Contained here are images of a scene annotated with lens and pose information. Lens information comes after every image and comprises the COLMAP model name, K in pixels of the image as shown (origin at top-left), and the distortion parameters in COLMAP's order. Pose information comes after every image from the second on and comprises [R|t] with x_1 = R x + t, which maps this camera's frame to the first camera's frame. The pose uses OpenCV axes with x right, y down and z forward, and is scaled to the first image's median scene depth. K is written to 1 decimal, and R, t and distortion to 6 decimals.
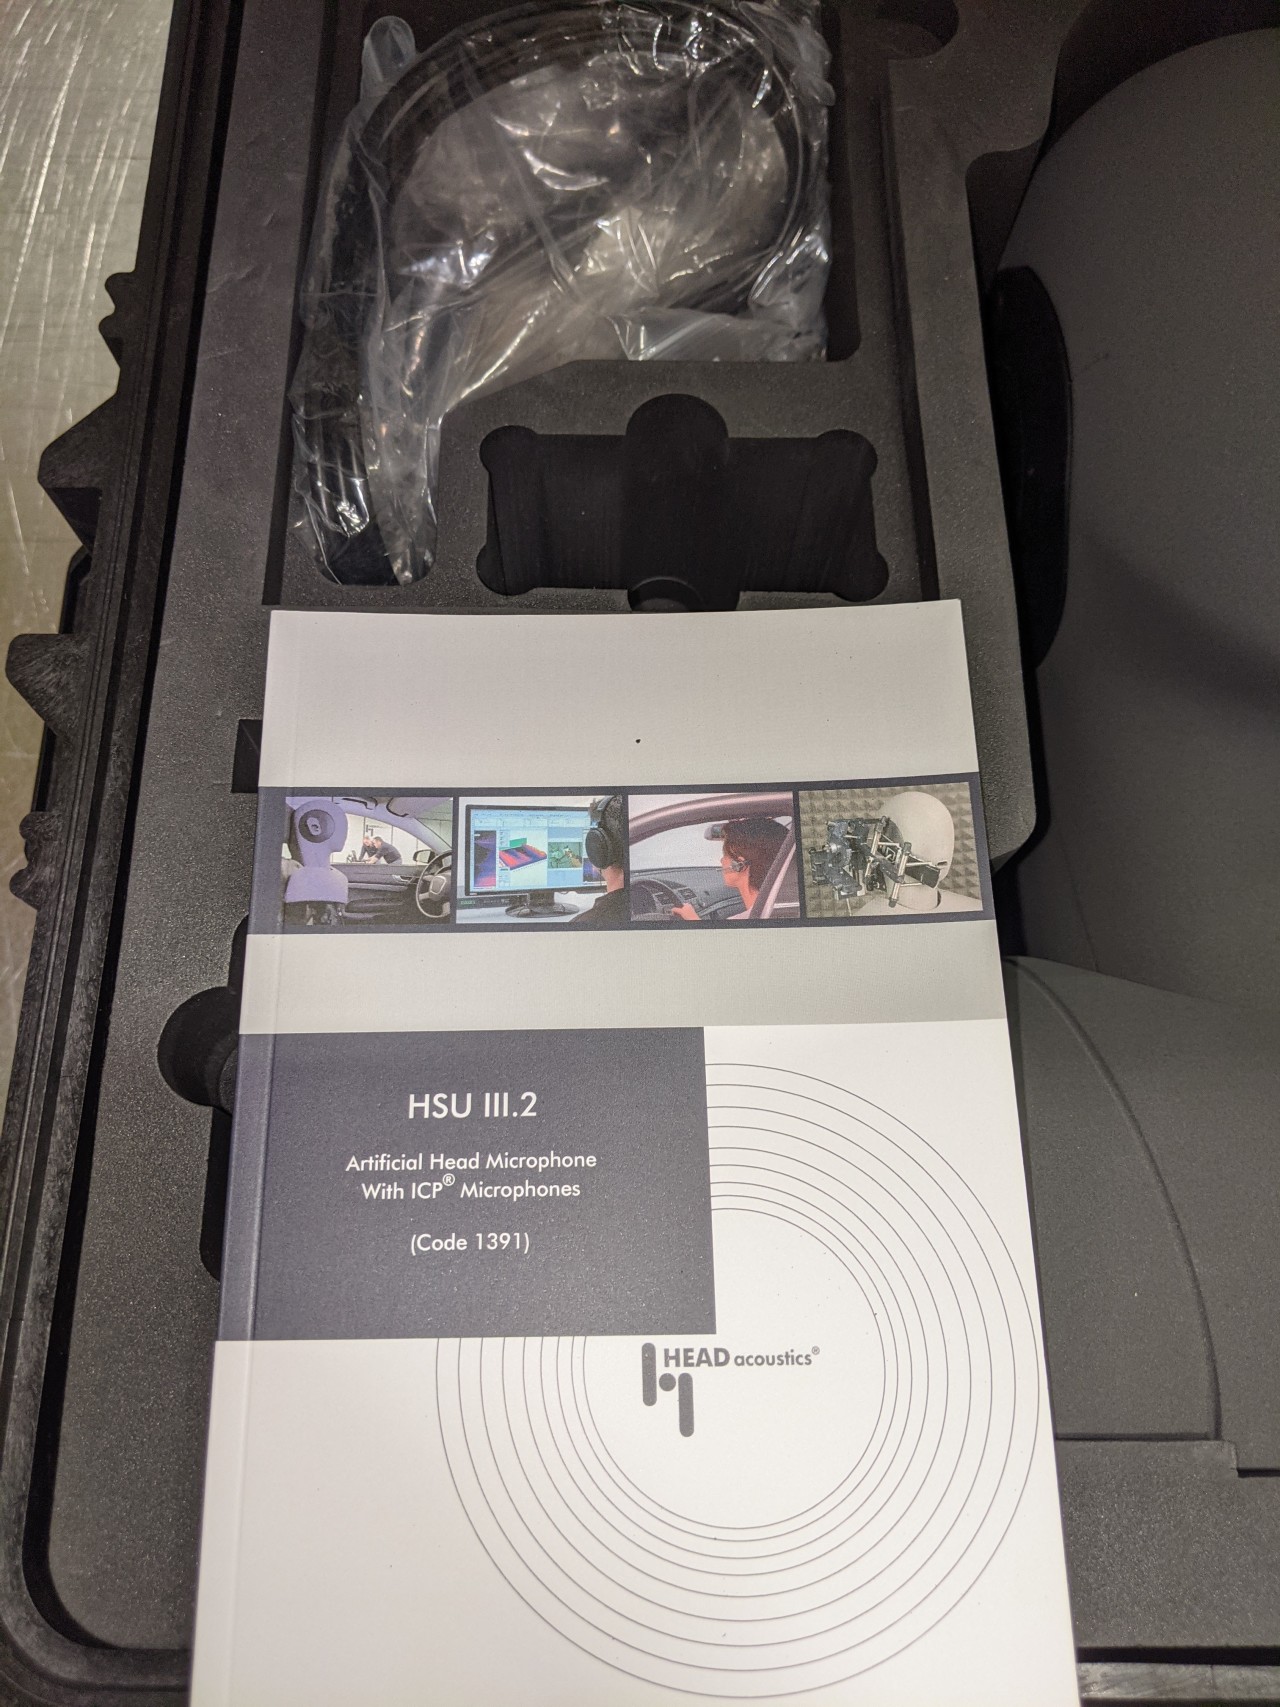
lens RADIAL K [[1347.6, 0, 640.0], [0, 1347.6, 853.5], [0, 0, 1]] dist [0.108721, -0.289914]
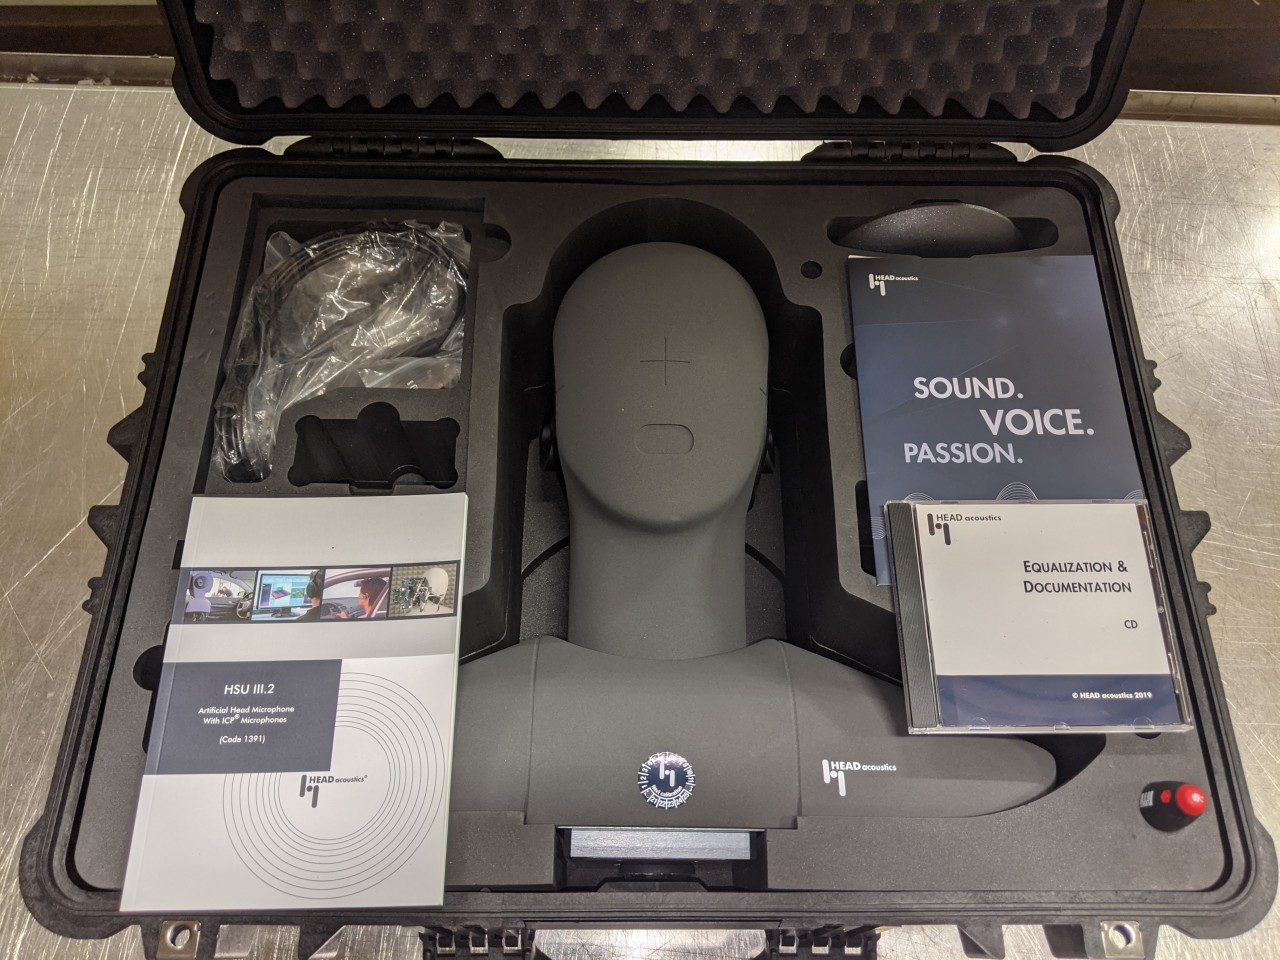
lens RADIAL K [[994.0, 0, 640.0], [0, 994.0, 480.0], [0, 0, 1]] dist [0.069285, -0.172591]
pose [[0.999769, -0.002701, 0.021329, 0.558341], [0.005363, 0.992050, -0.125733, 0.030357], [-0.020820, 0.125818, 0.991835, -0.932018]]
